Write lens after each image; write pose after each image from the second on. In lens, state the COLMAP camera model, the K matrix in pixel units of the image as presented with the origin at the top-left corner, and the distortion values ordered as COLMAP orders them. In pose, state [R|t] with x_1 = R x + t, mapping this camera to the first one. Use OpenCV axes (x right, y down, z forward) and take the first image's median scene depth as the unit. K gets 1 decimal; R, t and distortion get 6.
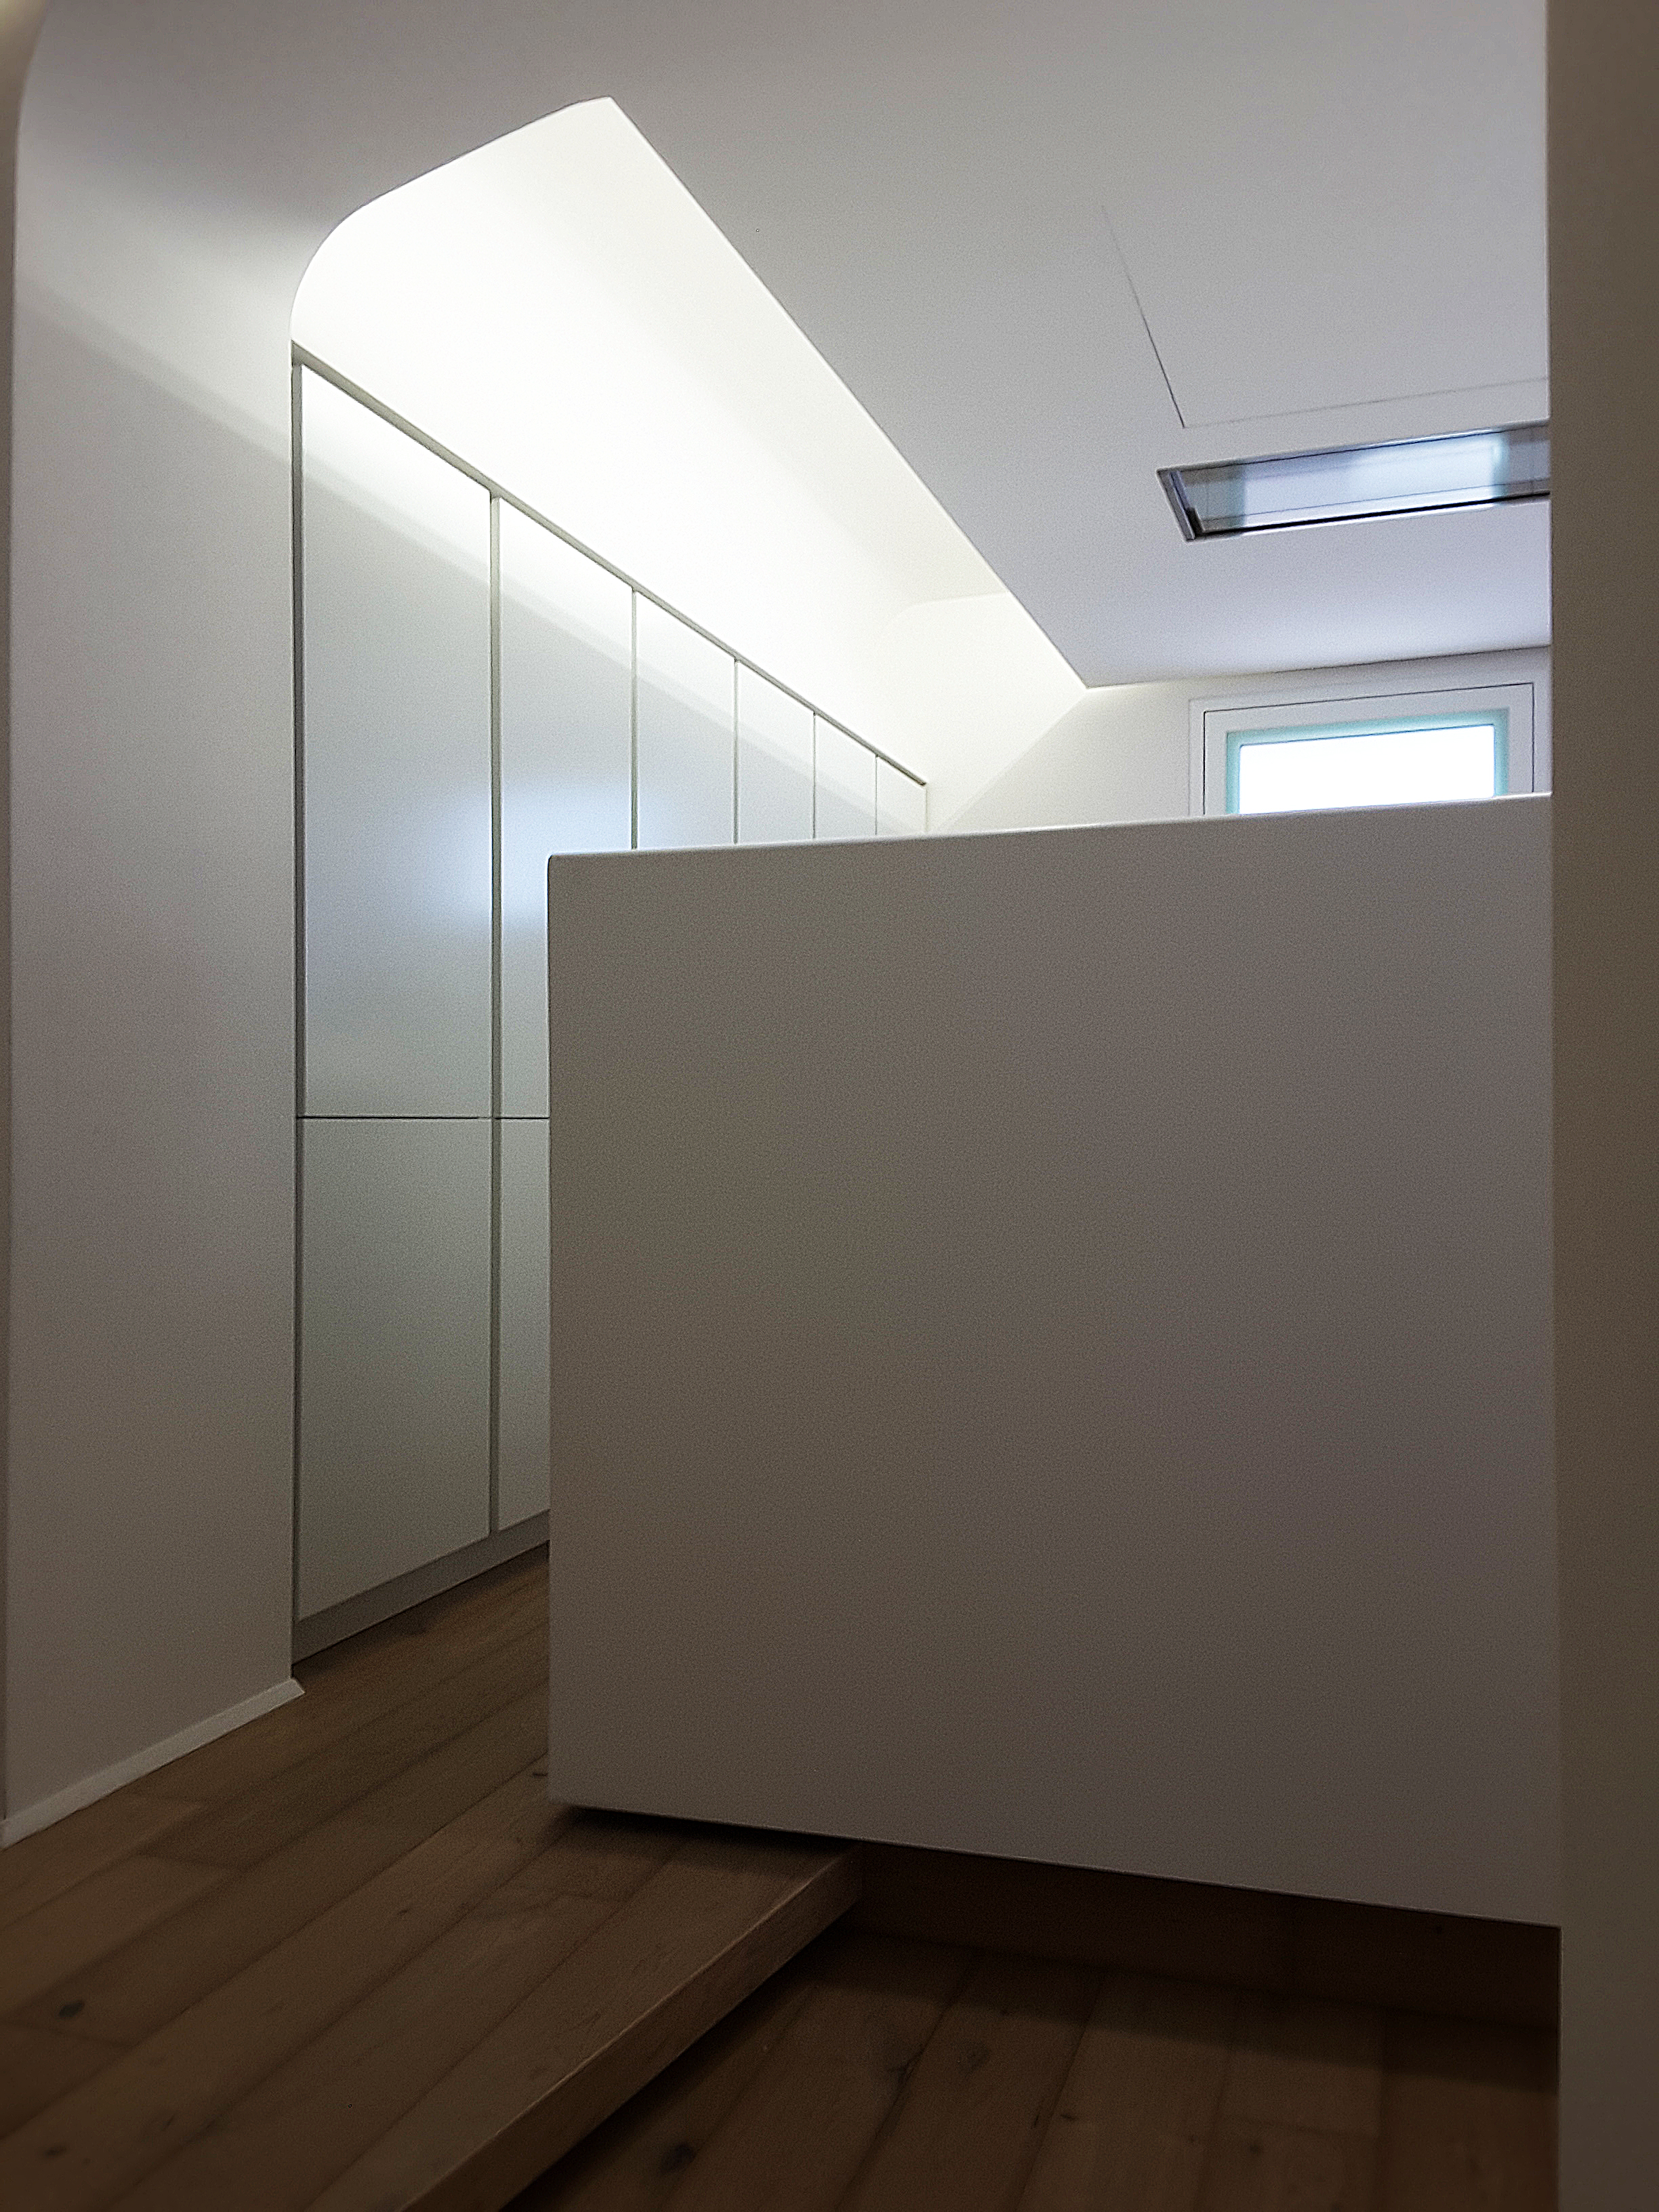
lens RADIAL K [[1976.1, 0, 829.5], [0, 1976.1, 1106.0], [0, 0, 1]] dist [0.038770, -0.000619]
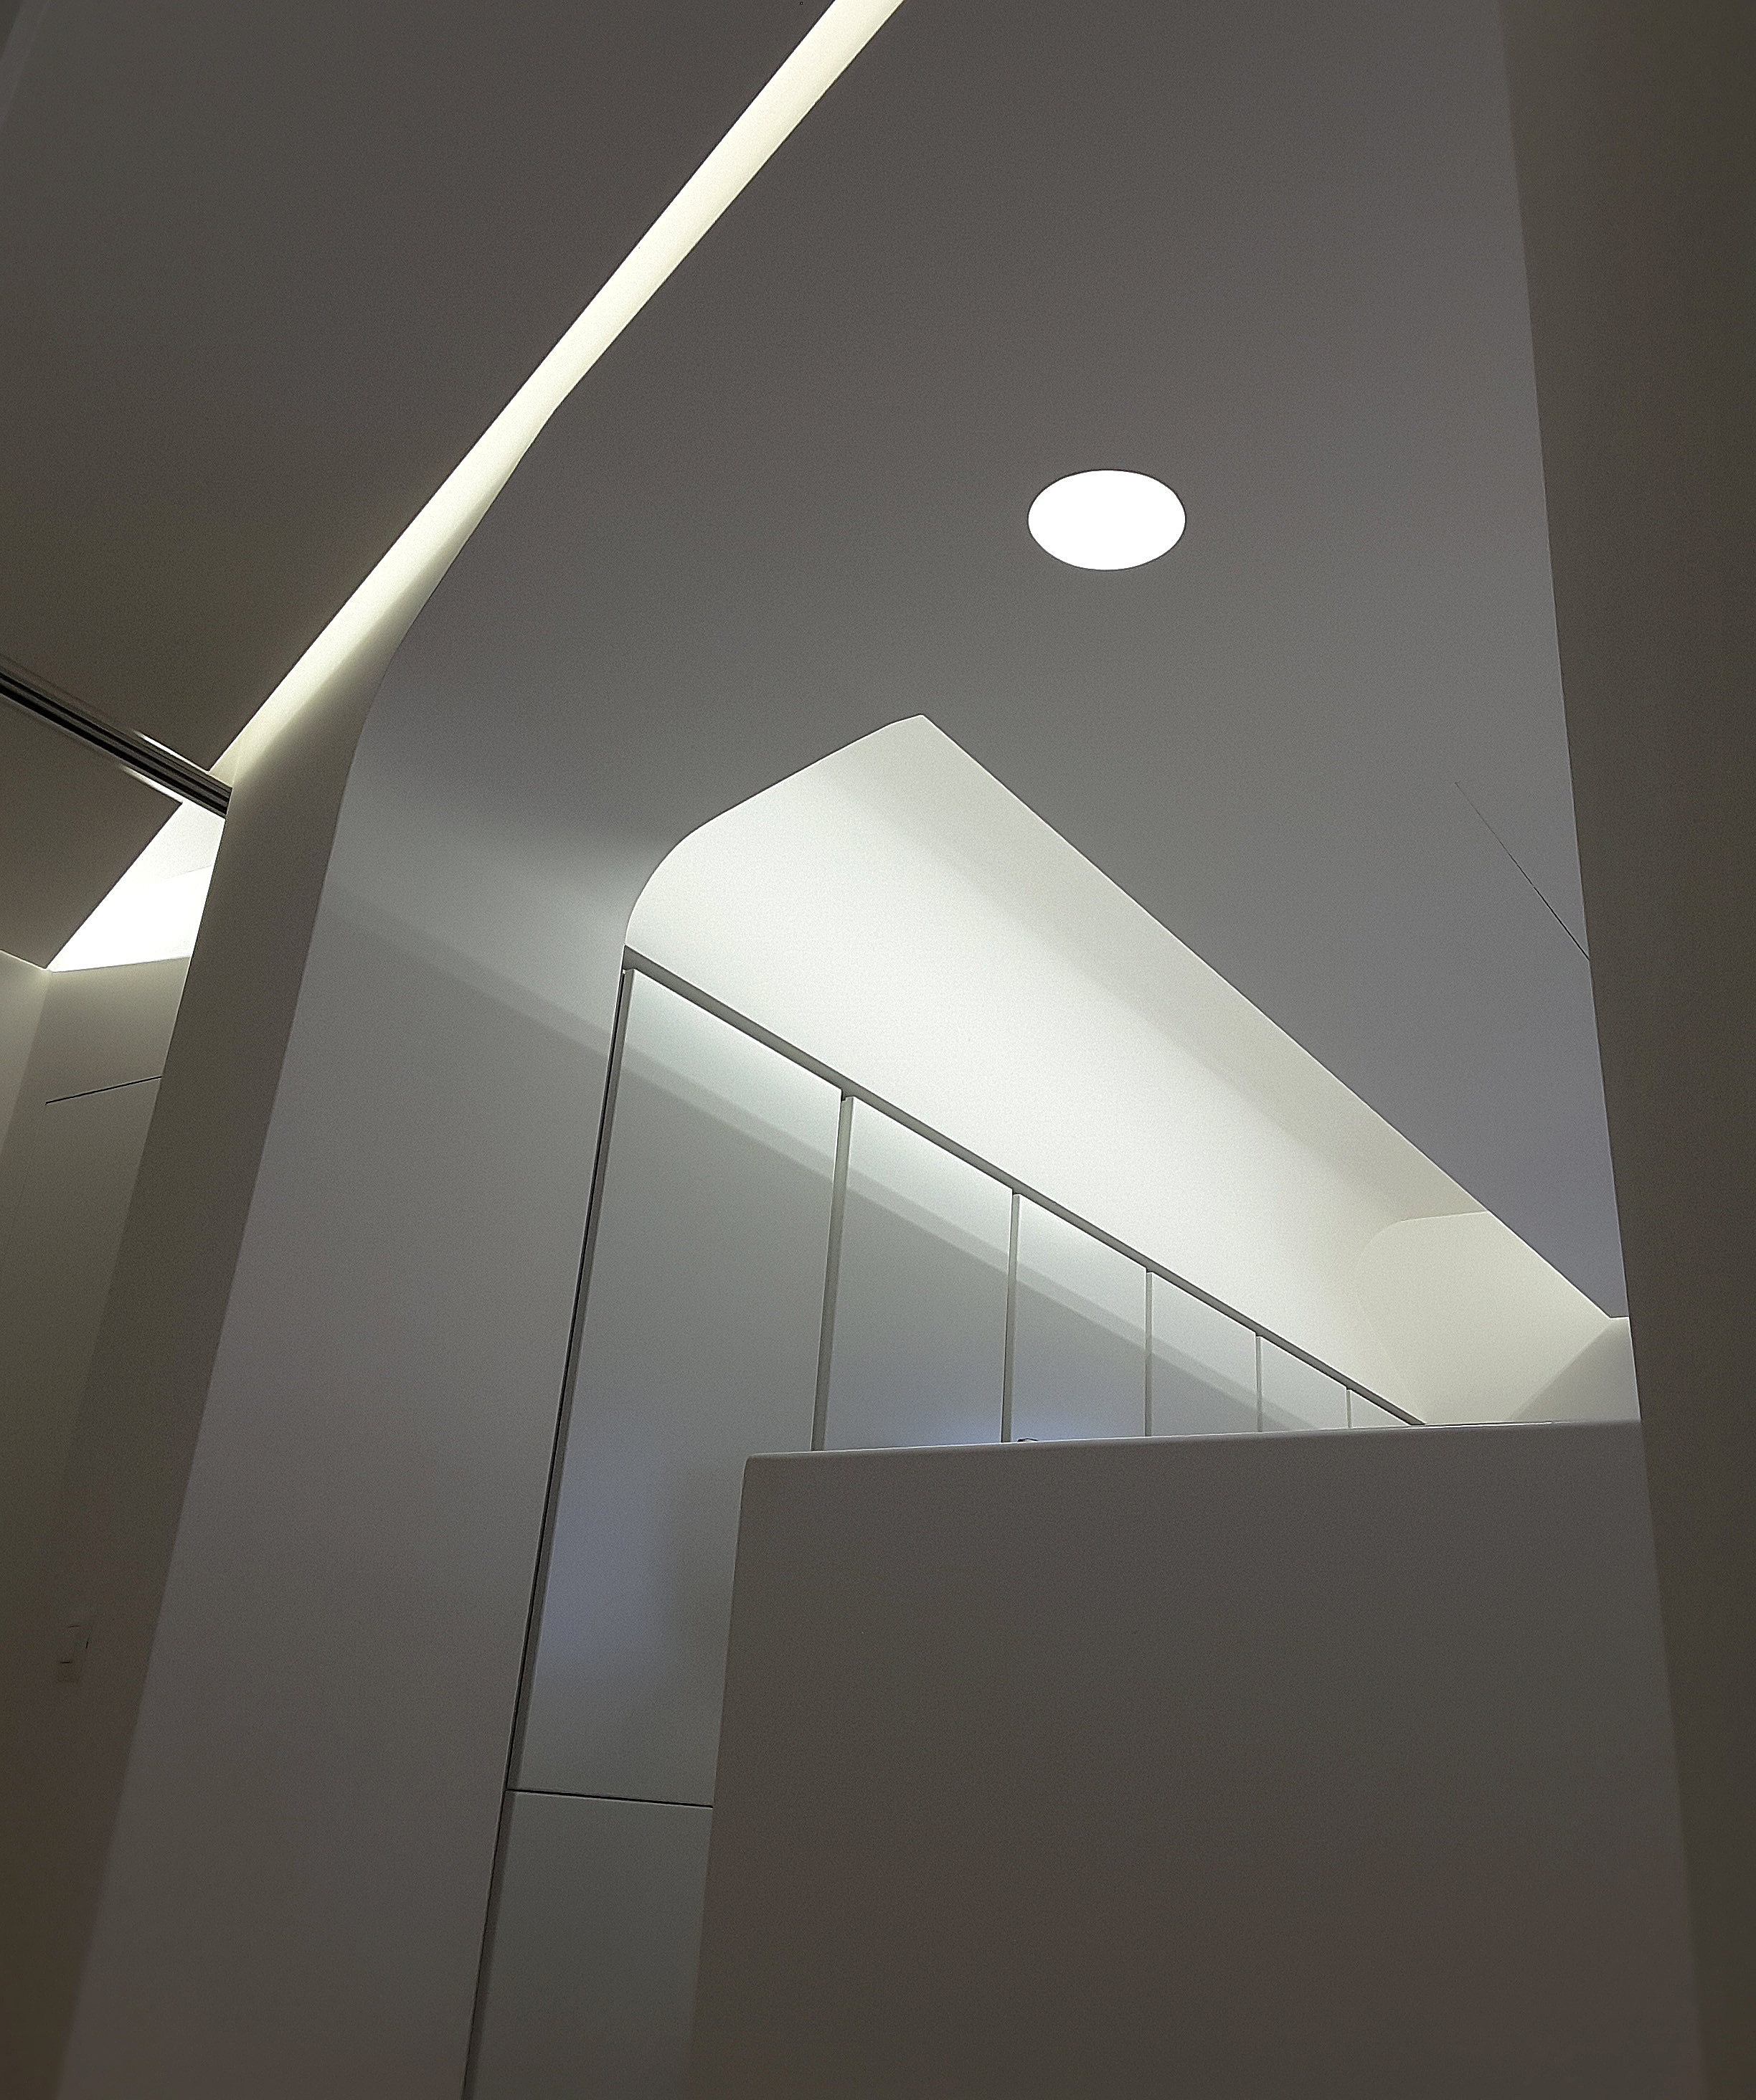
lens RADIAL K [[1829.4, 0, 878.0], [0, 1829.4, 1050.0], [0, 0, 1]] dist [0.001776, 0.000321]
pose [[0.947001, -0.095484, -0.306712, 0.110562], [-0.040478, 0.911721, -0.408812, 0.025797], [0.318670, 0.399560, 0.859535, 0.254298]]
